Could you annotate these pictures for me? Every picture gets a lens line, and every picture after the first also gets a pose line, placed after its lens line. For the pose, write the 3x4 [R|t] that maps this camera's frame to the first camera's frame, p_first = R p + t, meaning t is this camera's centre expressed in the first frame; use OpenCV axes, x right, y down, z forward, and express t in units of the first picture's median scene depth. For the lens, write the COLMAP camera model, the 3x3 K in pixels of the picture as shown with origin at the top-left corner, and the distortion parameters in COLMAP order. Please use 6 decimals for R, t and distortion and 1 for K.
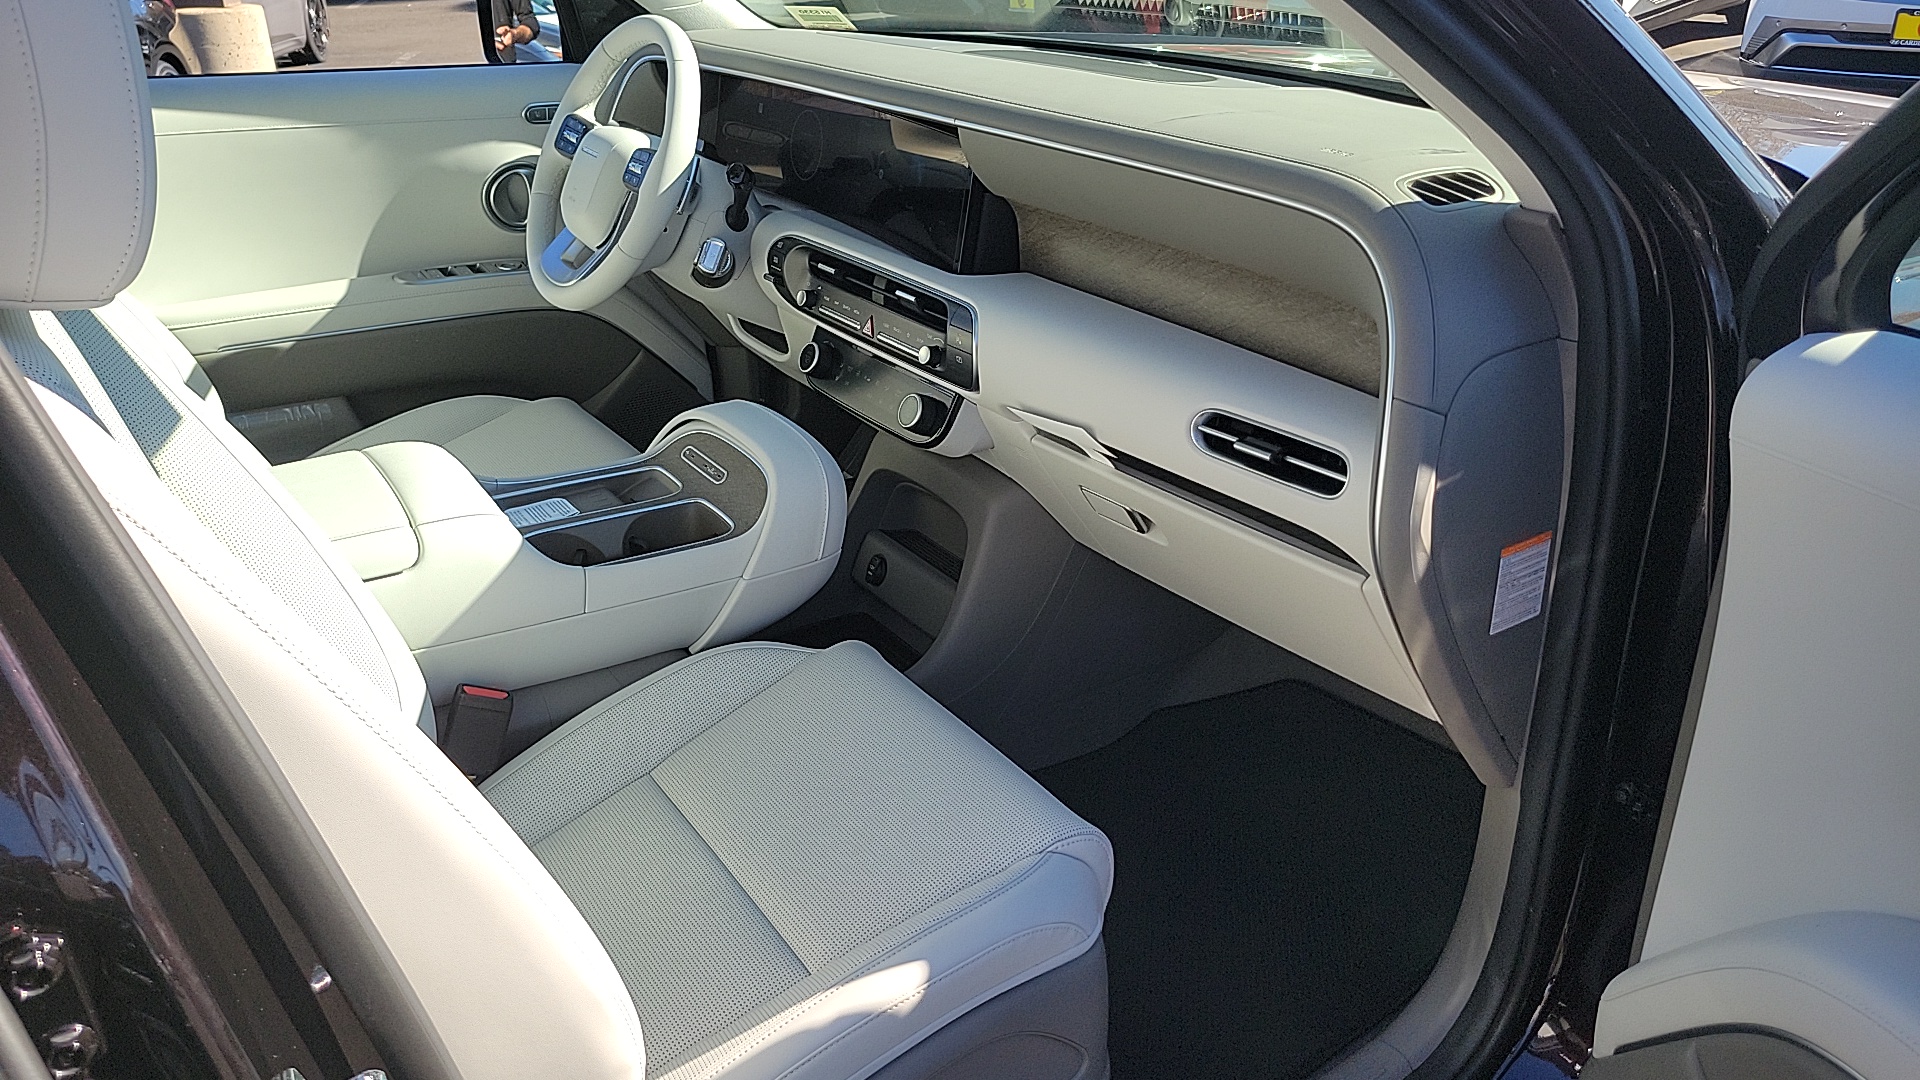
lens RADIAL K [[1492.9, 0, 954.7], [0, 1492.9, 538.6], [0, 0, 1]] dist [0.030142, -0.024605]
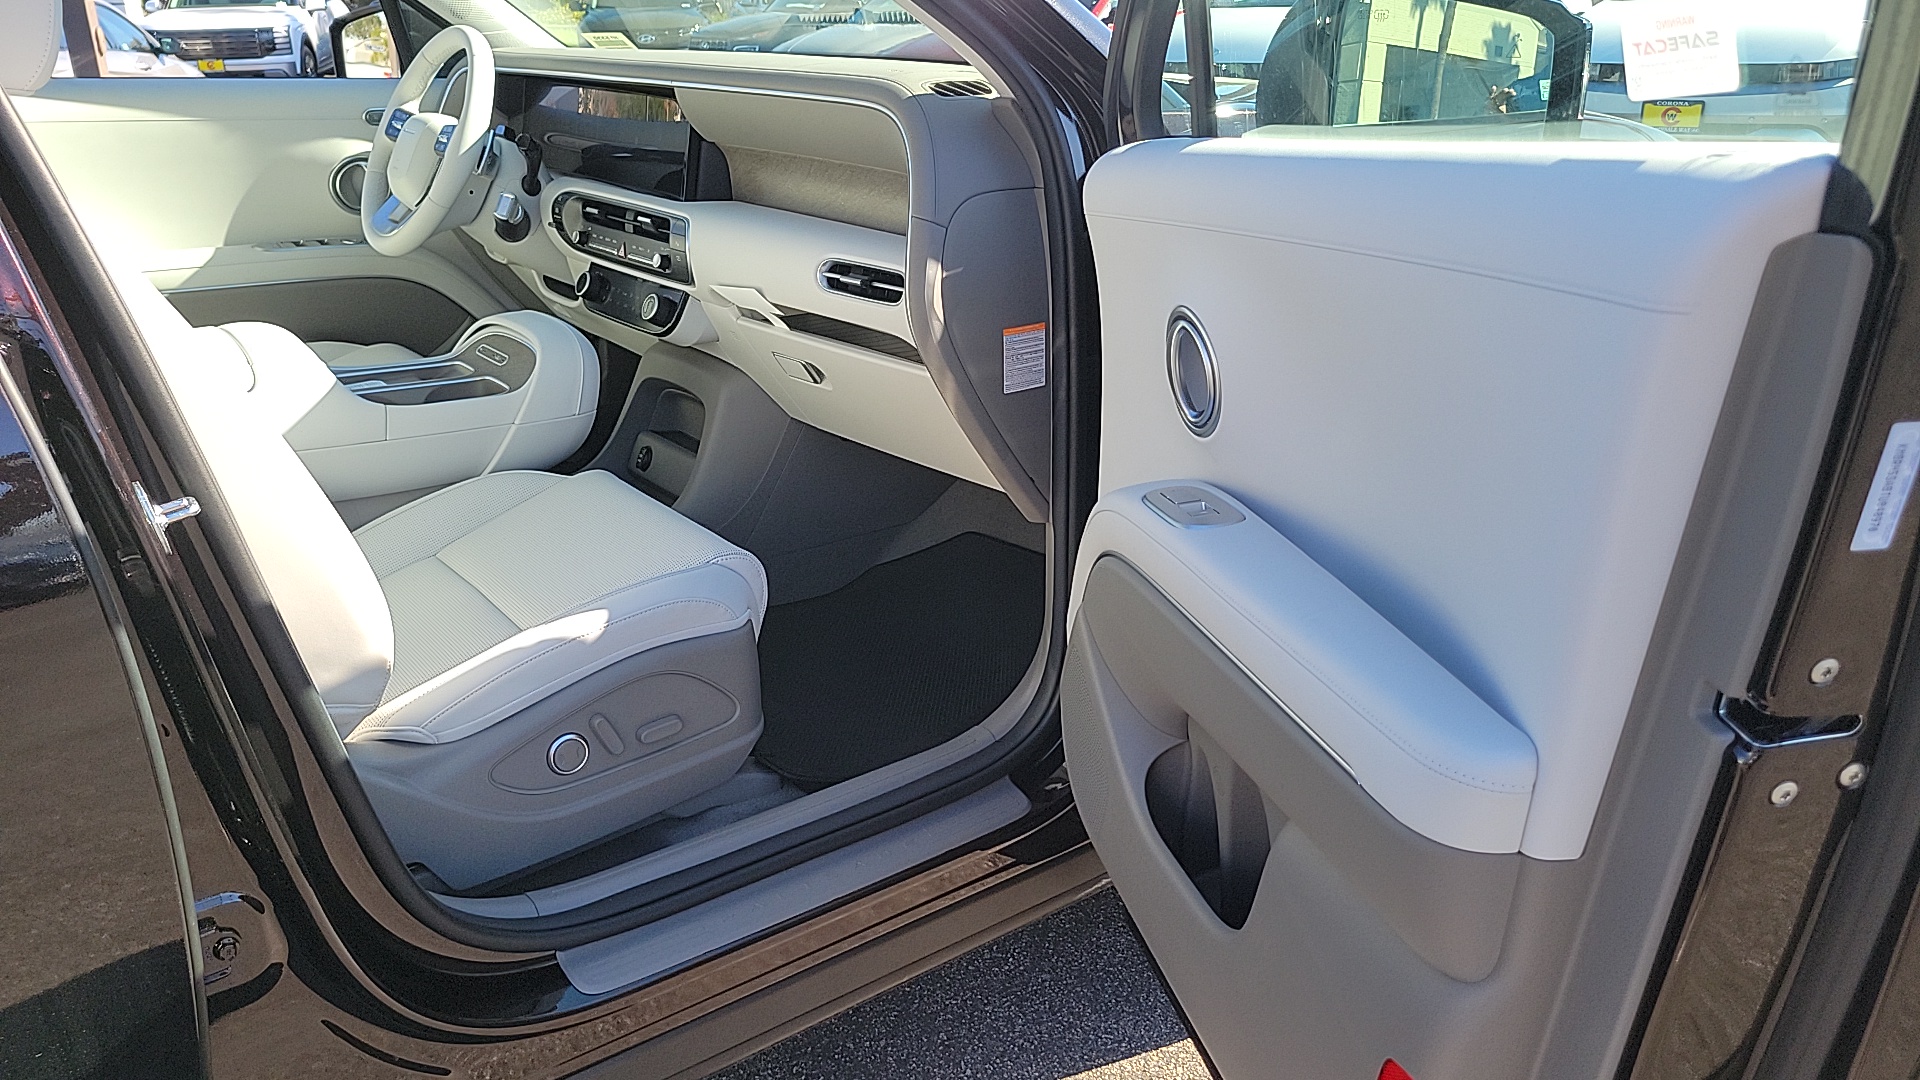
lens RADIAL K [[1492.9, 0, 968.8], [0, 1492.9, 540.7], [0, 0, 1]] dist [0.030142, -0.024605]
pose [[0.997500, -0.020756, 0.067548, 0.153010], [0.025620, 0.997079, -0.071956, 0.215684], [-0.065857, 0.073507, 0.995118, -0.302457]]
